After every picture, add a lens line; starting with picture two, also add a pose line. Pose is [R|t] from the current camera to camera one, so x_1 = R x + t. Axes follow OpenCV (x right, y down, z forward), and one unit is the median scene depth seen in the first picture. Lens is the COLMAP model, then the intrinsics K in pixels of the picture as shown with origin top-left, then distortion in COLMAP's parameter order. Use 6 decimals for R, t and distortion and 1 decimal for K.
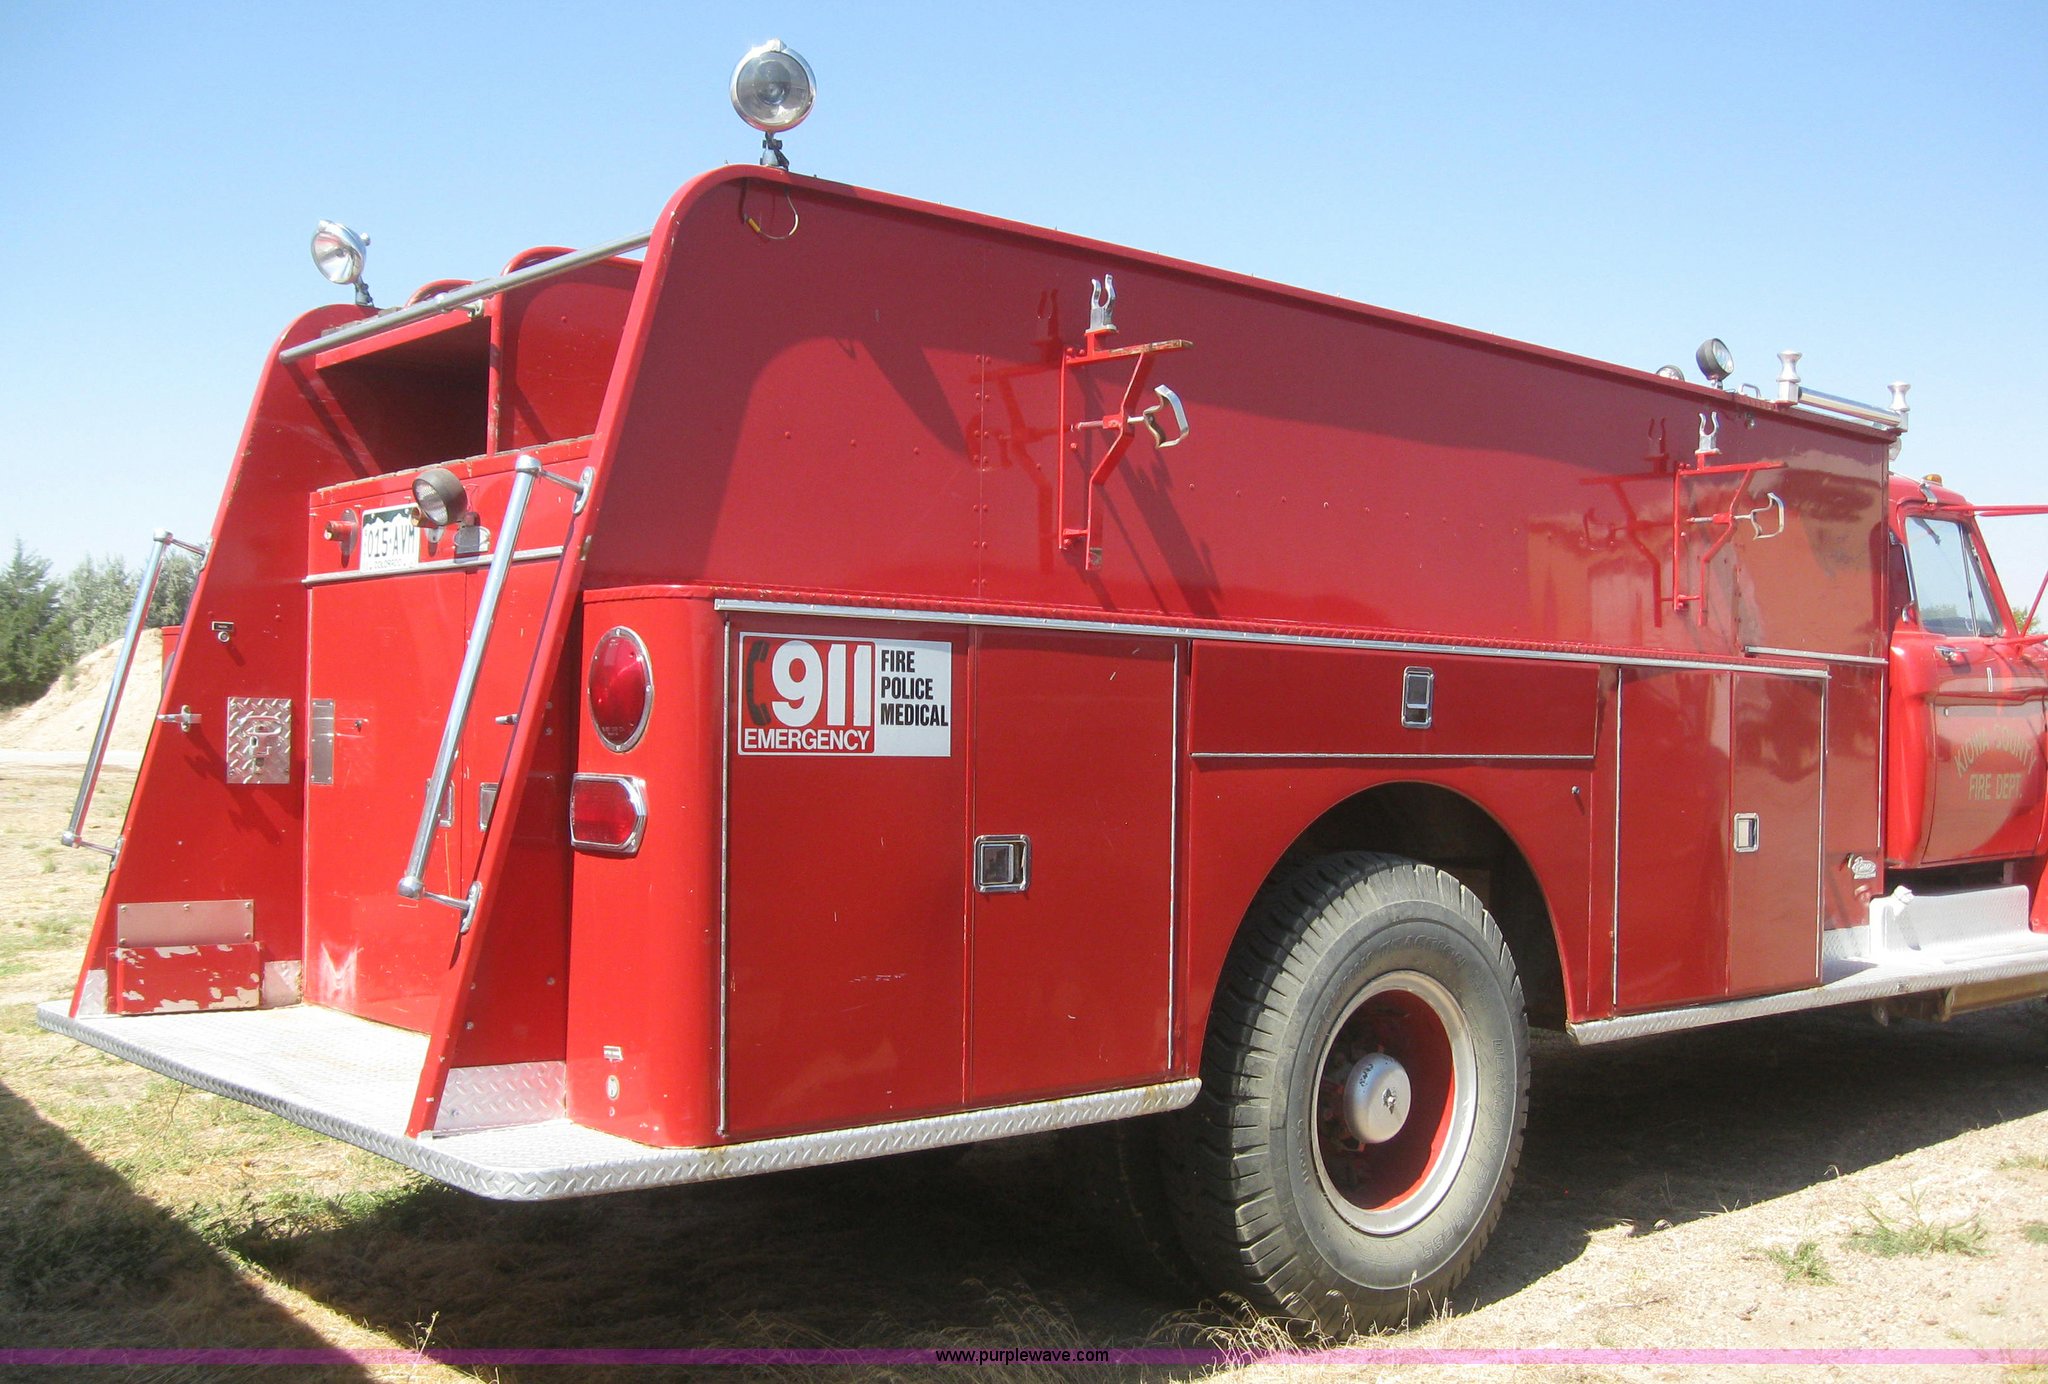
lens RADIAL K [[2148.6, 0, 1024.0], [0, 2148.6, 692.0], [0, 0, 1]] dist [-0.115922, 0.025606]
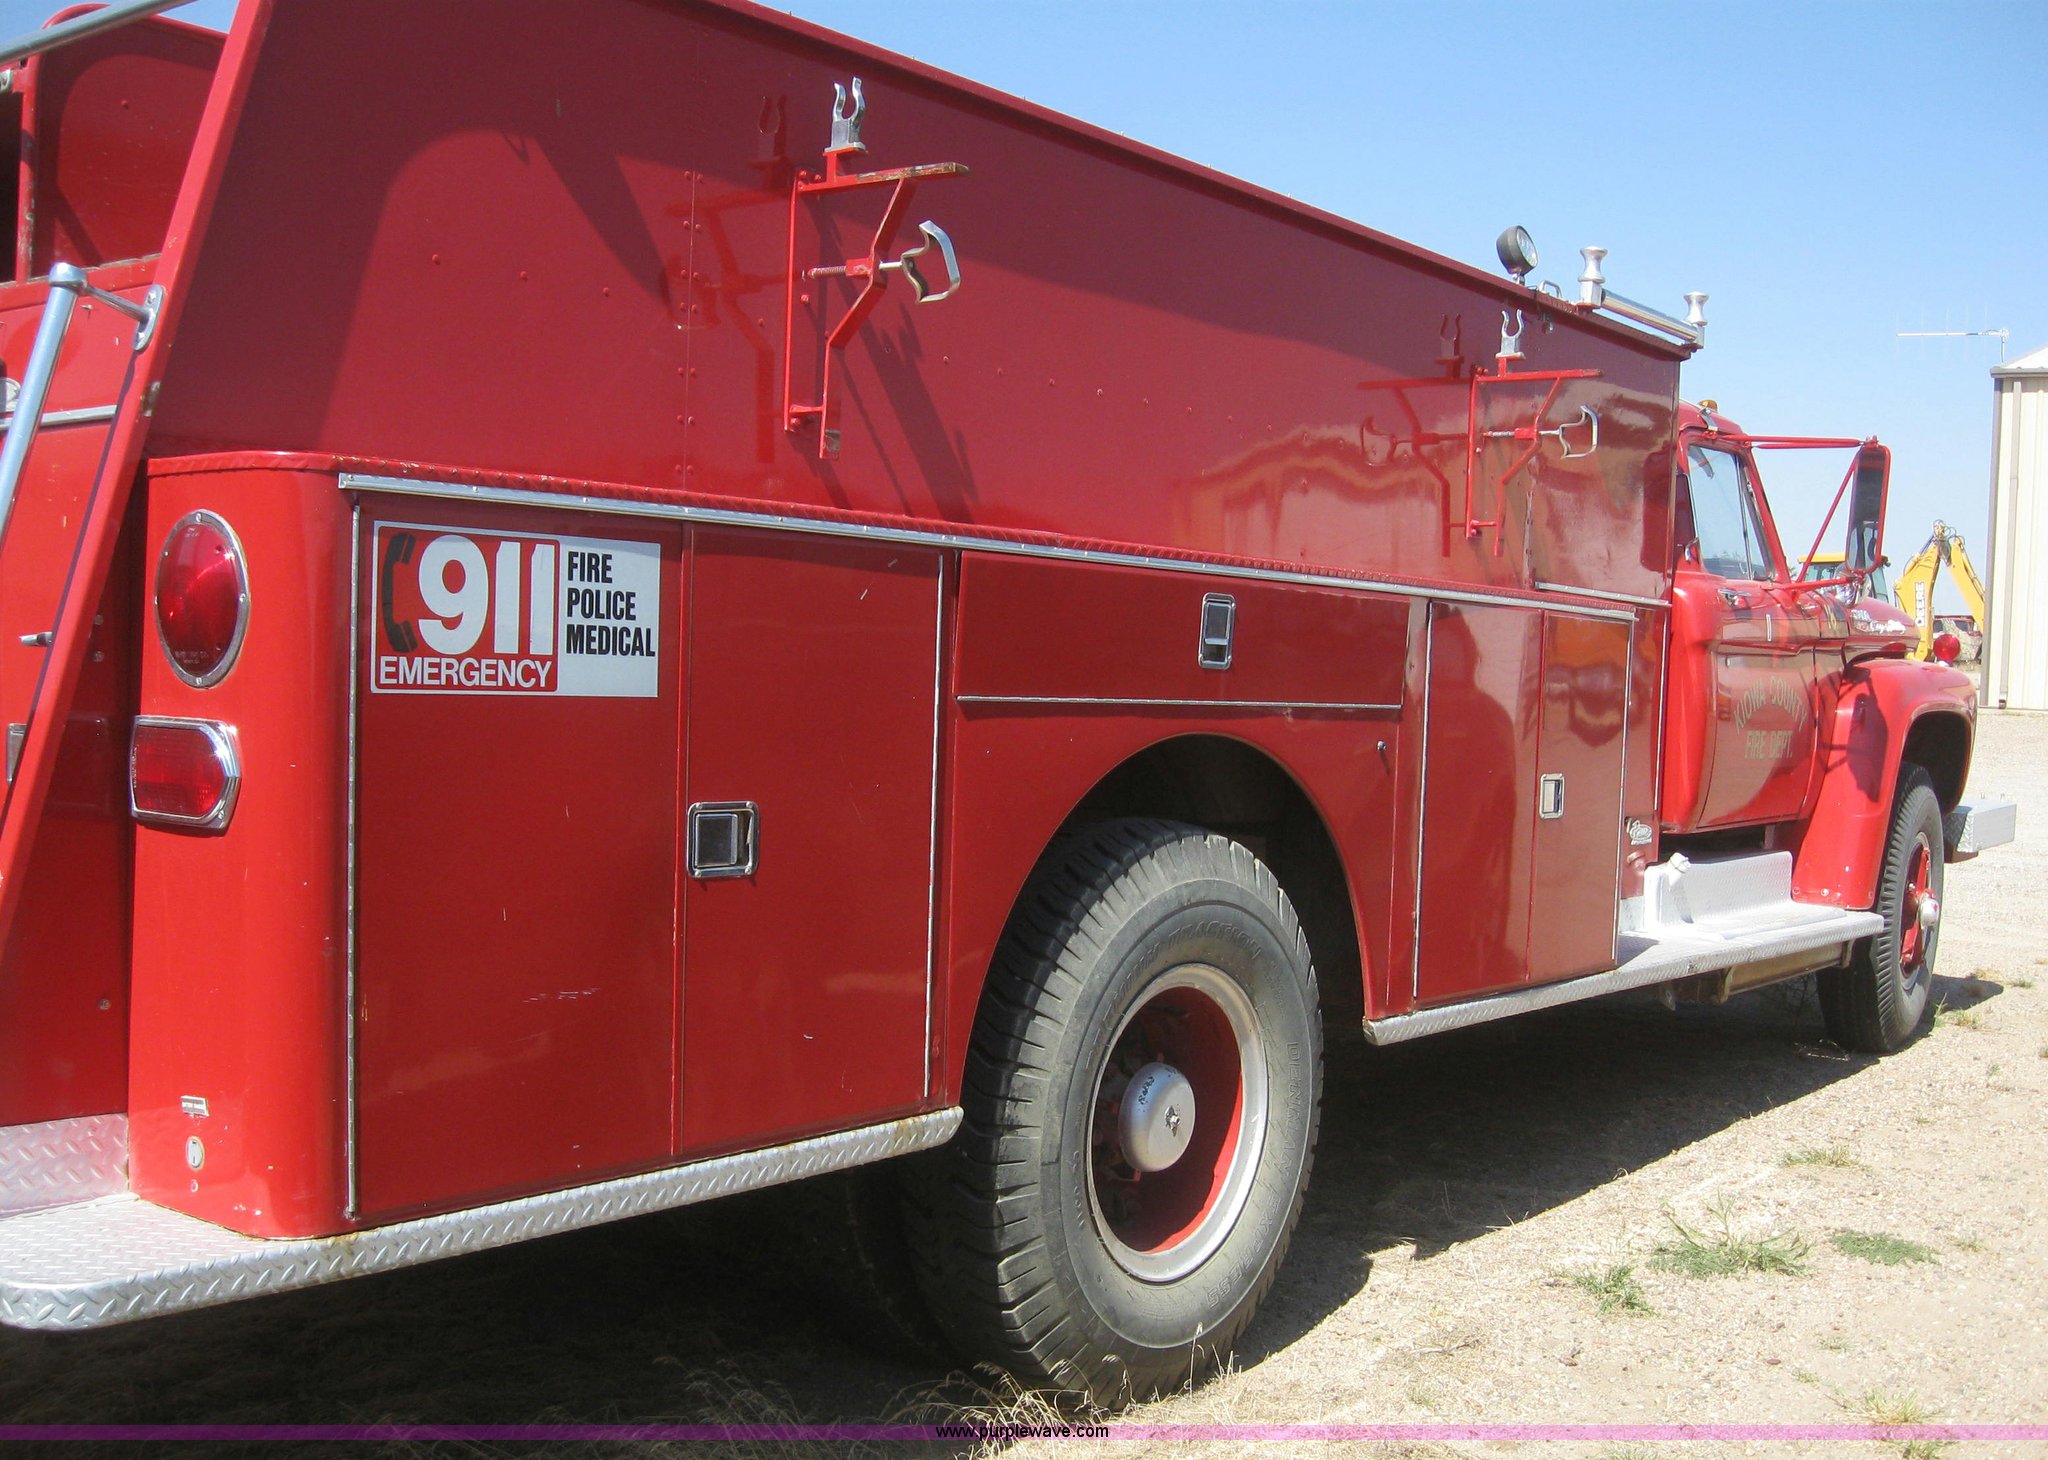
lens RADIAL K [[2172.0, 0, 1028.7], [0, 2172.0, 791.4], [0, 0, 1]] dist [-0.129531, 0.068362]
pose [[0.982751, 0.006913, 0.184804, -0.040313], [-0.021175, 0.996935, 0.075311, 0.002841], [-0.183717, -0.077925, 0.979886, 0.206657]]
